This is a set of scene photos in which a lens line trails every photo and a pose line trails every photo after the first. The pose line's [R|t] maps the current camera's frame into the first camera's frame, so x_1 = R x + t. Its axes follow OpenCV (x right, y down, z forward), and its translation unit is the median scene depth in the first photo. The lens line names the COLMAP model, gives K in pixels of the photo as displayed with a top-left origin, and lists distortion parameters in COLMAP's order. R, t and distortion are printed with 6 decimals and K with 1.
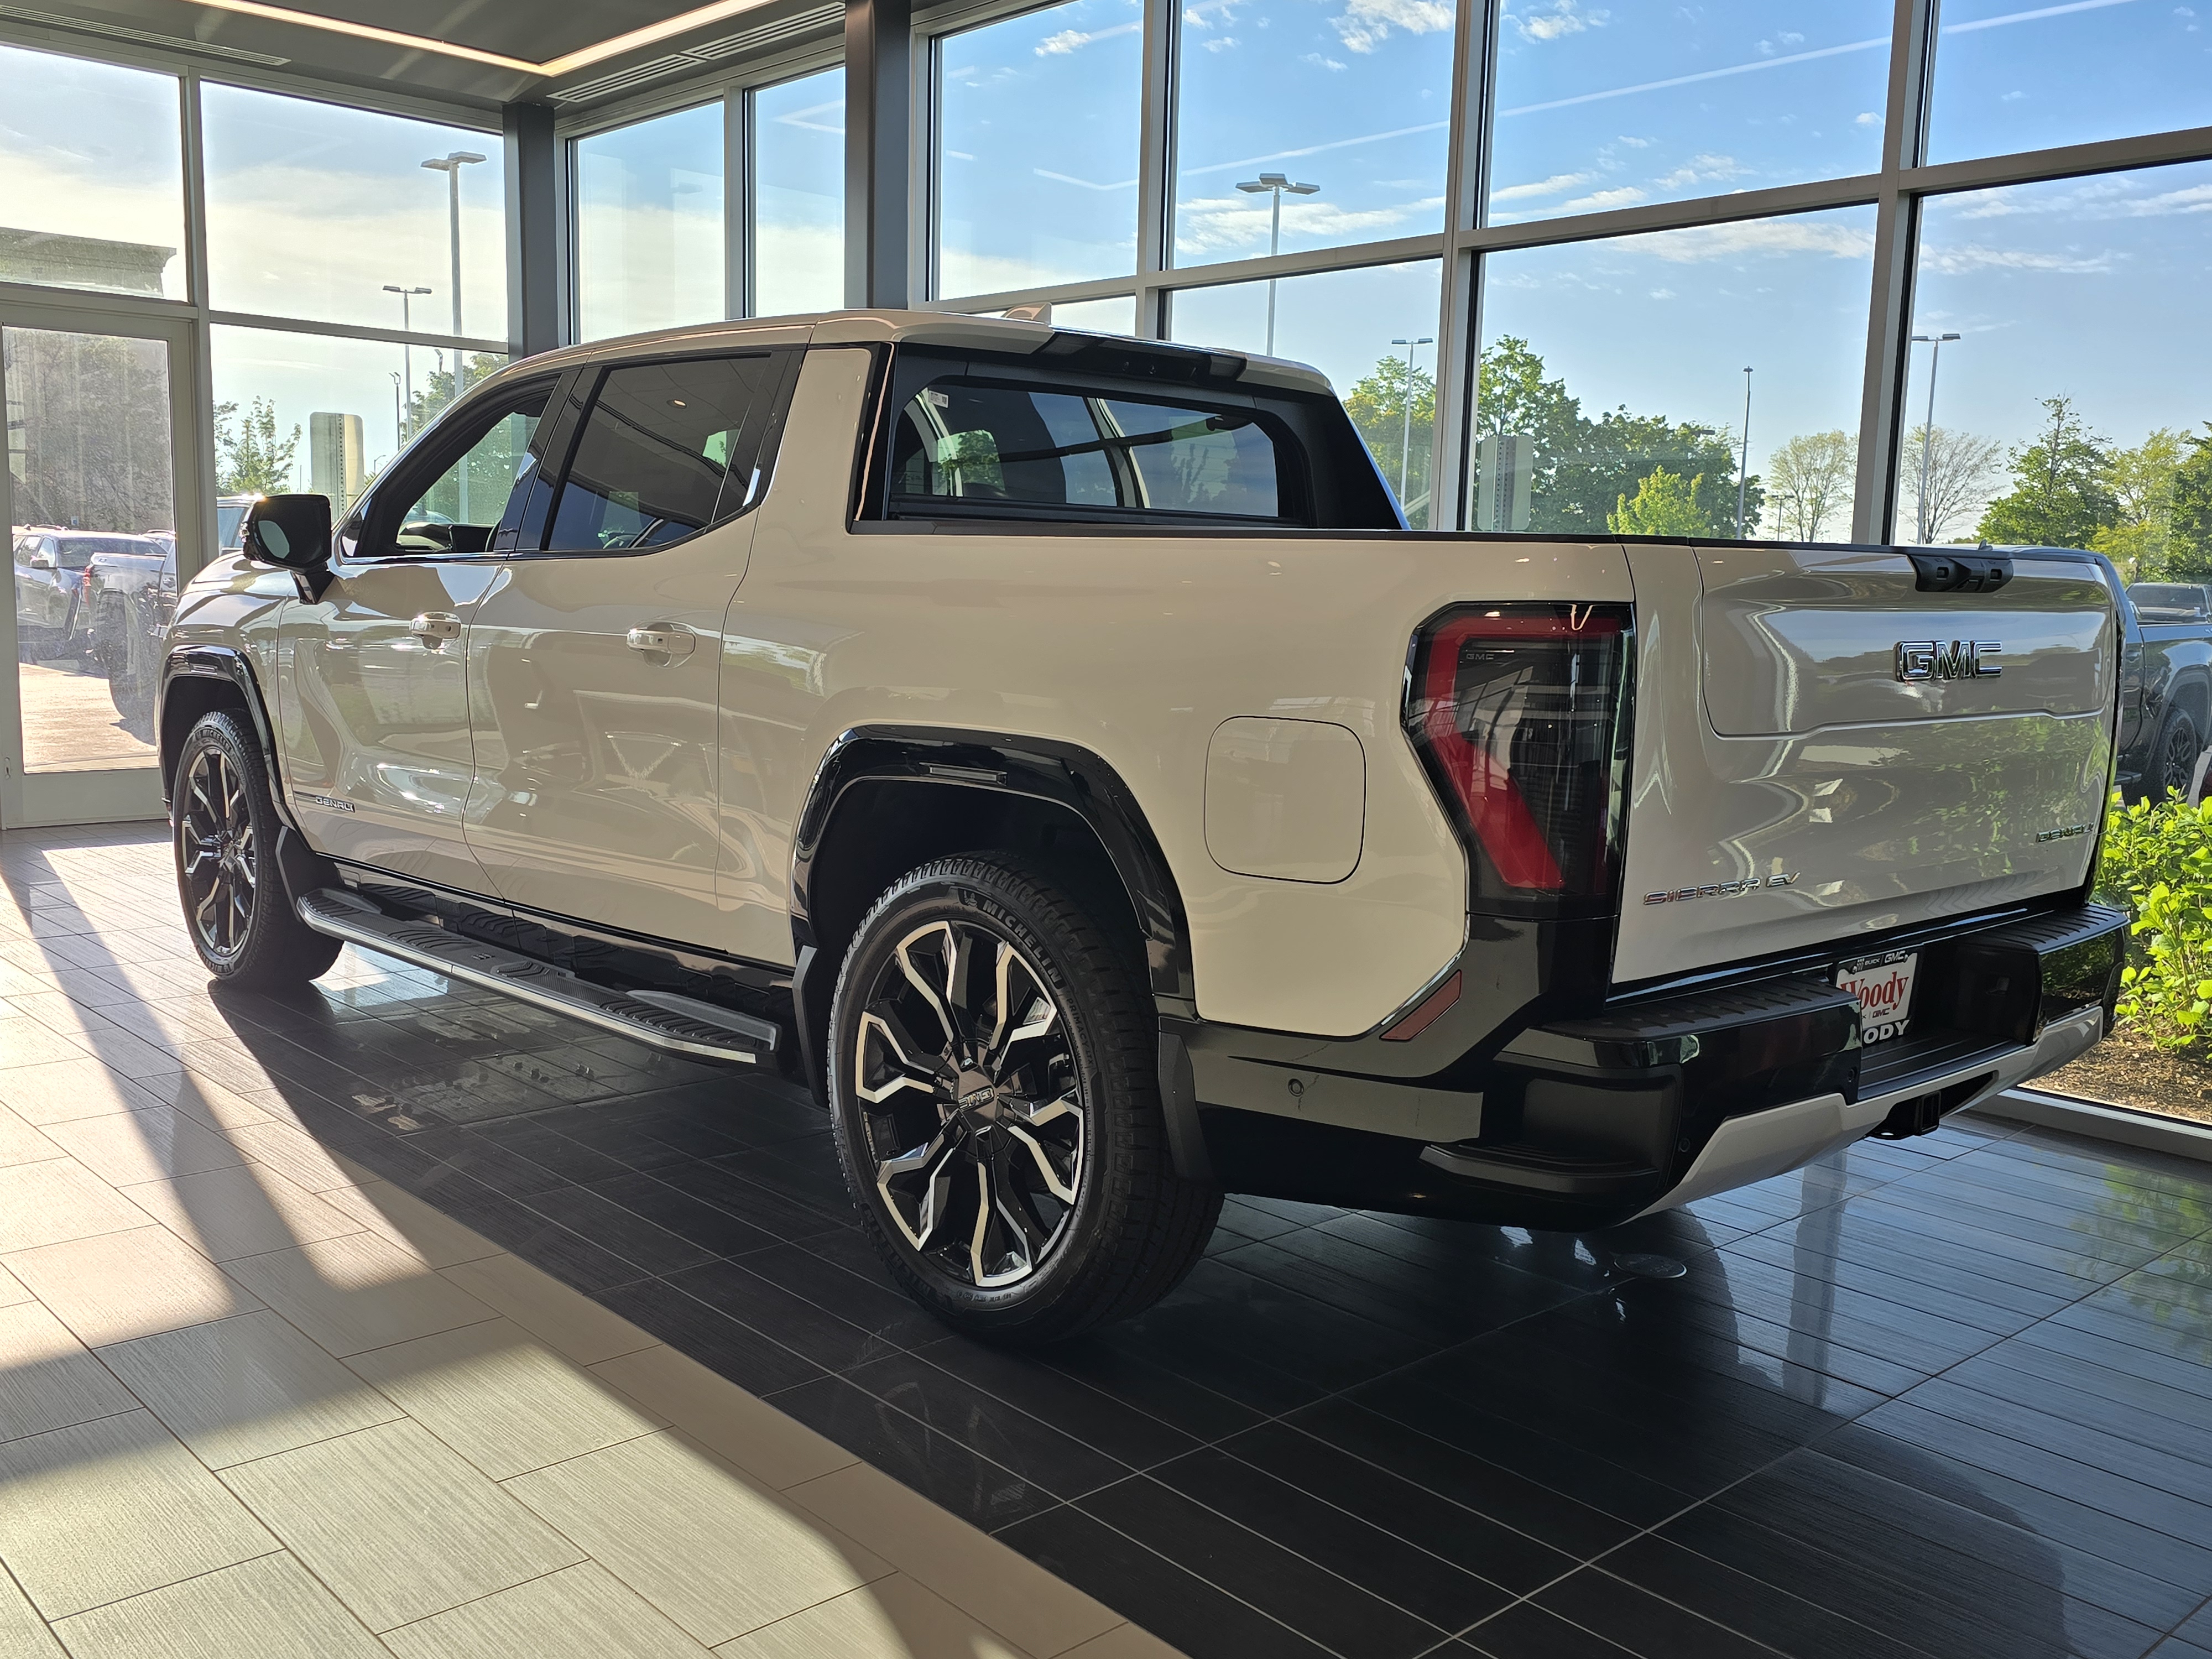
lens RADIAL K [[1971.2, 0, 1079.8], [0, 1971.2, 820.6], [0, 0, 1]] dist [0.088189, -0.107994]
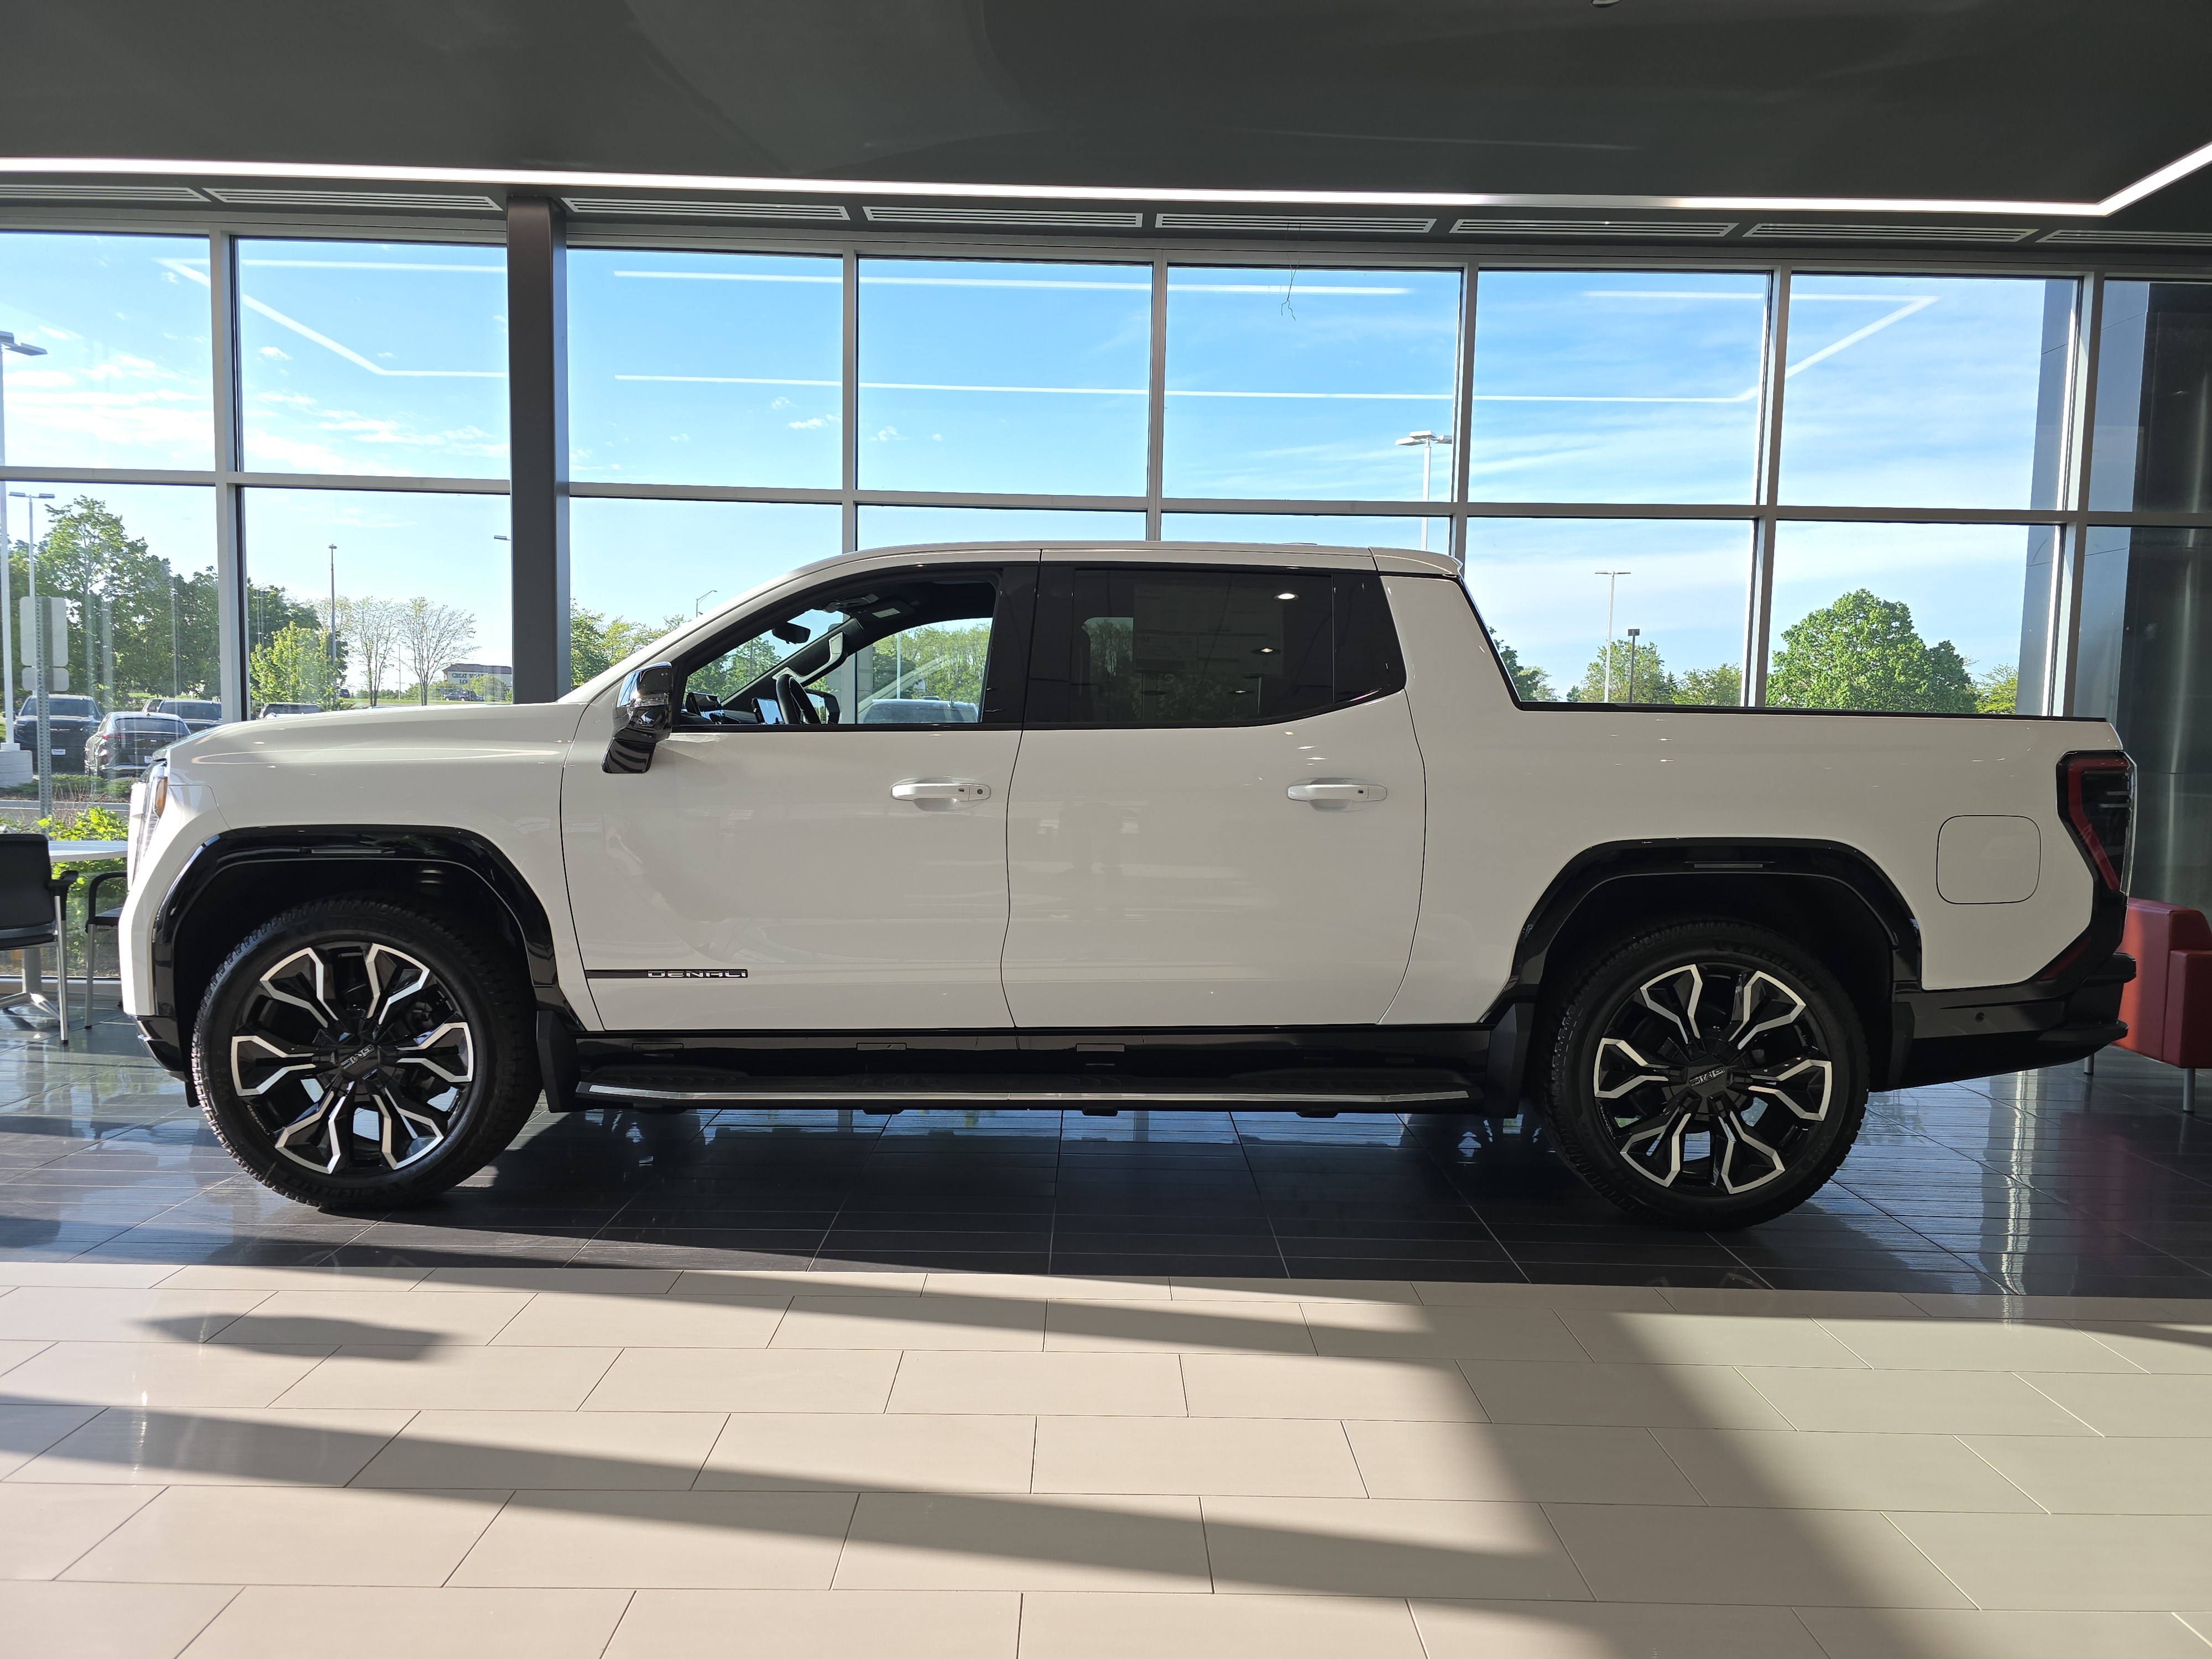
lens RADIAL K [[1507.4, 0, 1100.8], [0, 1507.4, 876.0], [0, 0, 1]] dist [-0.000837, 0.001619]
pose [[0.669821, -0.078511, 0.738360, -1.161213], [0.088445, 0.995751, 0.025644, -0.081882], [-0.737236, 0.048127, 0.673919, 0.524267]]
